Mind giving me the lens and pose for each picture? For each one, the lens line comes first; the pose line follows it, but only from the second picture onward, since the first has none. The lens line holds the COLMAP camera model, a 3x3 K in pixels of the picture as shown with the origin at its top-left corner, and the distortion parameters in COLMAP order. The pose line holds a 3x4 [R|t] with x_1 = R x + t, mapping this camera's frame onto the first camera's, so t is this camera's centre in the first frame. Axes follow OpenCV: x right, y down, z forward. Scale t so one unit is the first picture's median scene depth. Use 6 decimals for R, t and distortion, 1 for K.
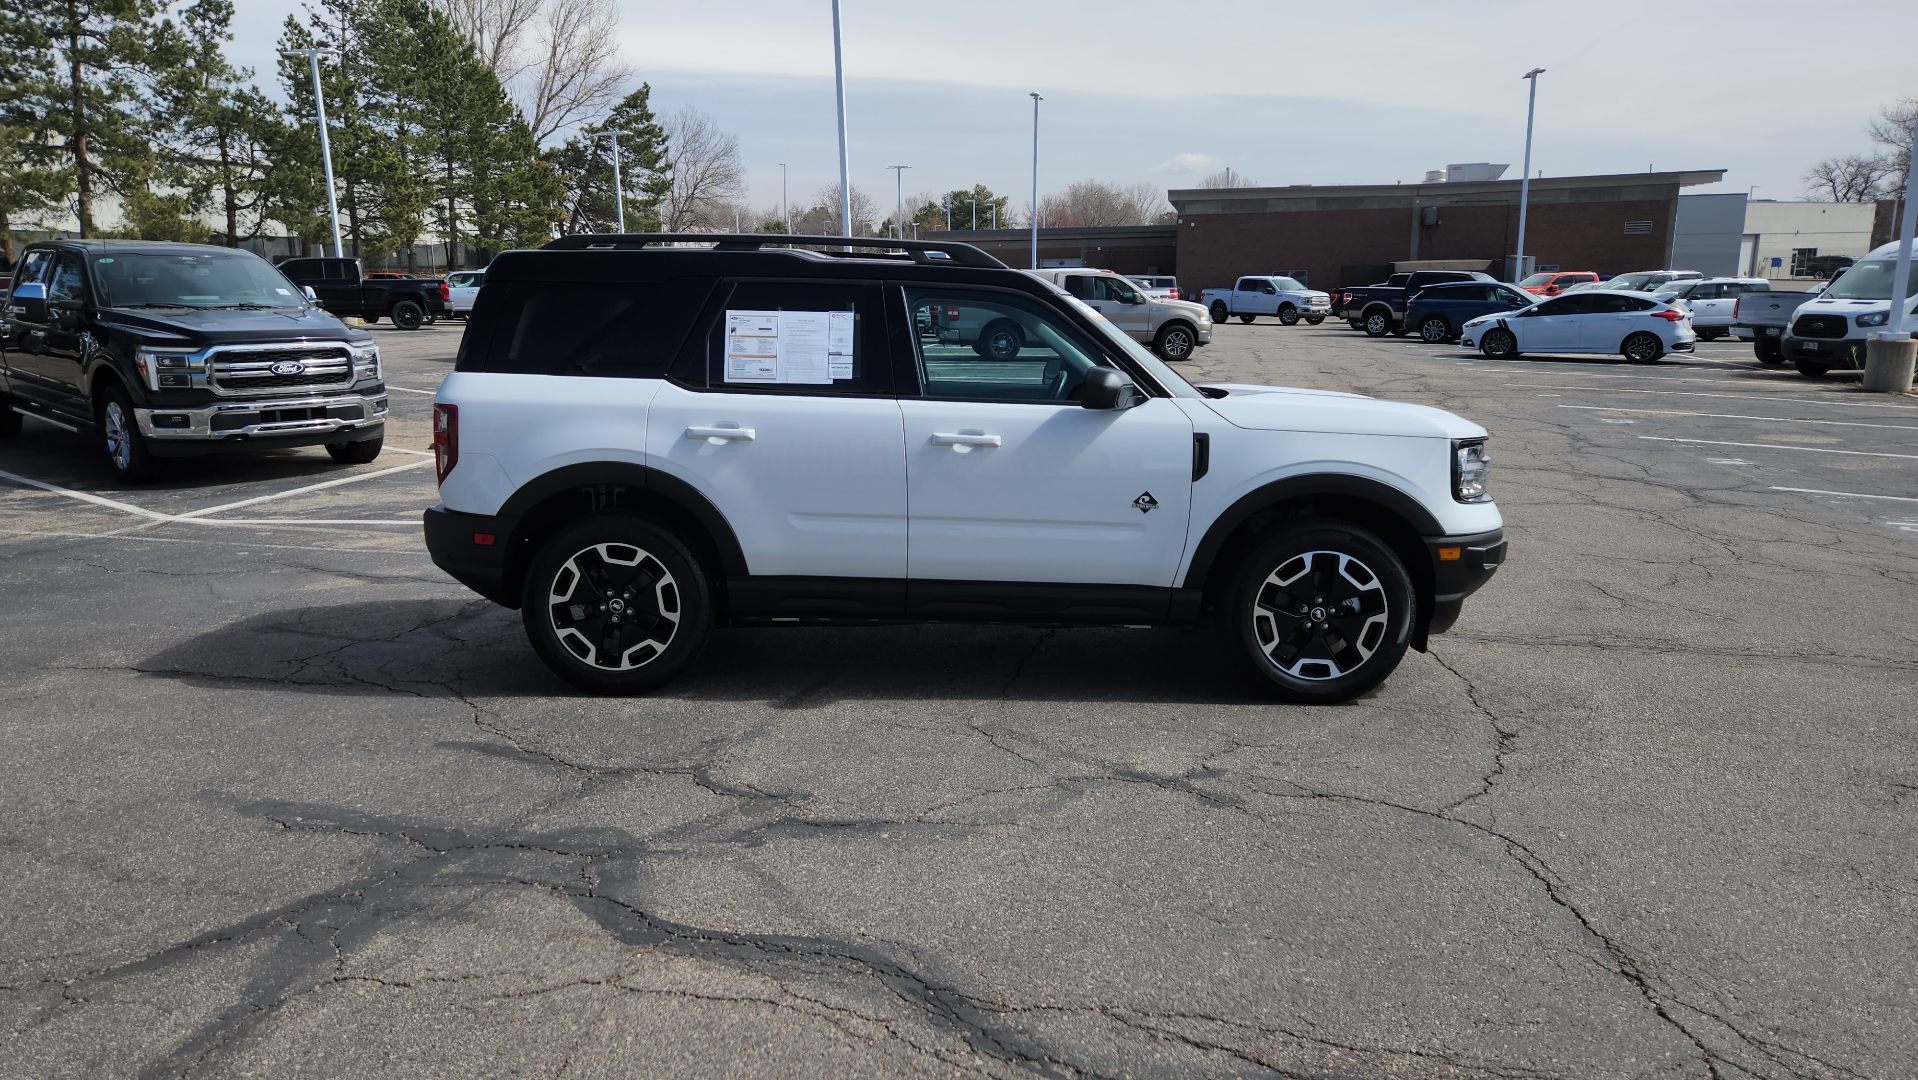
lens RADIAL K [[1288.1, 0, 924.7], [0, 1288.1, 539.9], [0, 0, 1]] dist [0.080446, -0.070915]
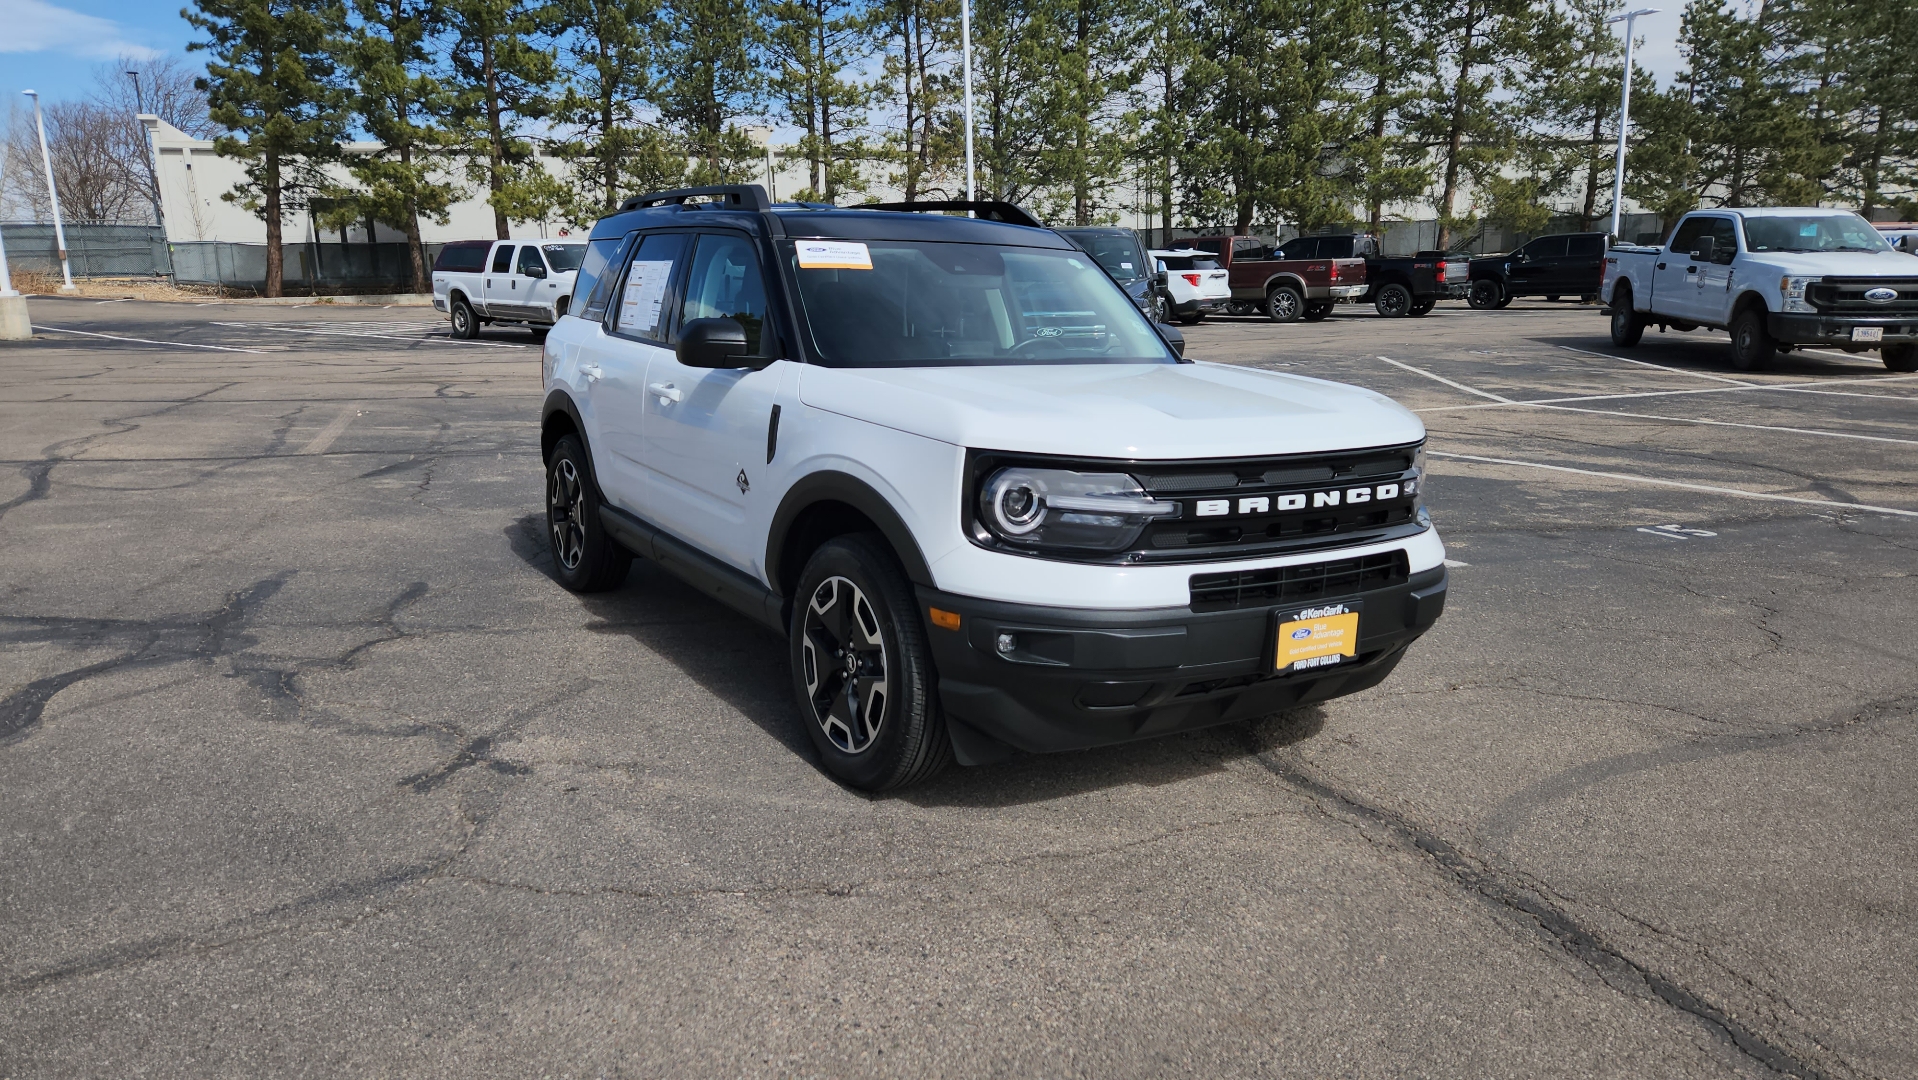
lens RADIAL K [[1289.8, 0, 921.7], [0, 1289.8, 558.9], [0, 0, 1]] dist [0.079732, -0.067017]
pose [[0.527451, 0.175713, -0.831216, 0.922778], [-0.154457, 0.981907, 0.109556, -0.087855], [0.835427, 0.070601, 0.545047, 0.624531]]
